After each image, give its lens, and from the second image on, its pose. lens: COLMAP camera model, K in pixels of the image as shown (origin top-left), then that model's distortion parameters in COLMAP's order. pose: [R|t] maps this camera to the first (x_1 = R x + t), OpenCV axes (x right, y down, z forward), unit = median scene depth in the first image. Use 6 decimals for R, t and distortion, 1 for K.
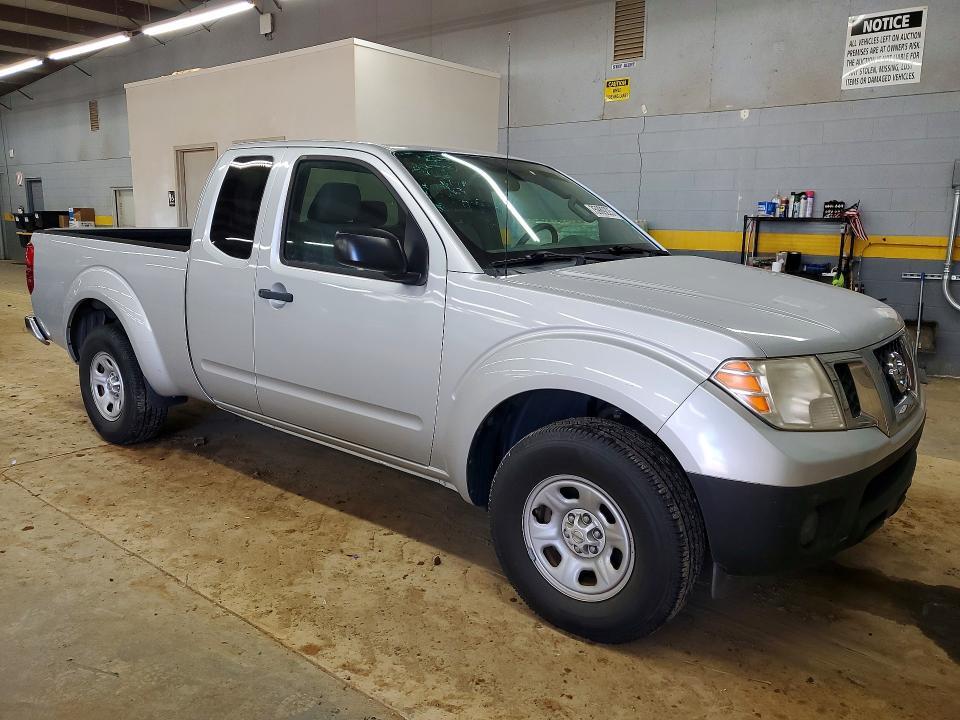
lens RADIAL K [[754.4, 0, 473.2], [0, 754.4, 359.4], [0, 0, 1]] dist [-0.004033, 0.040863]
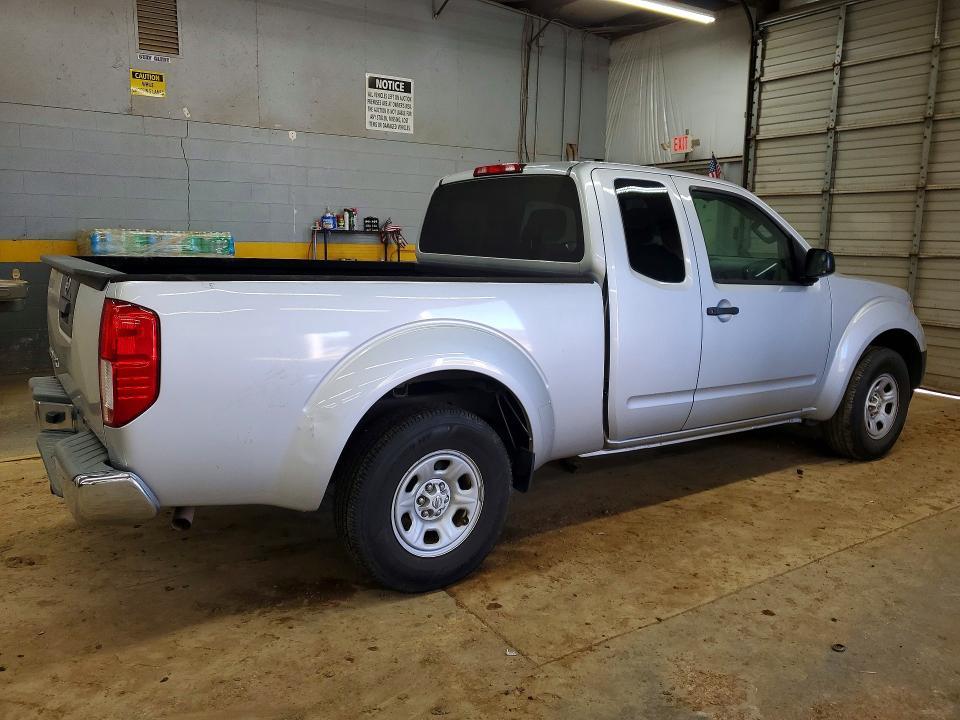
lens RADIAL K [[754.4, 0, 473.2], [0, 754.4, 359.4], [0, 0, 1]] dist [-0.004033, 0.040863]
pose [[0.277675, -0.167342, 0.945988, -1.192609], [0.169664, 0.977775, 0.123164, -0.179593], [-0.945574, 0.126301, 0.299896, 0.851319]]
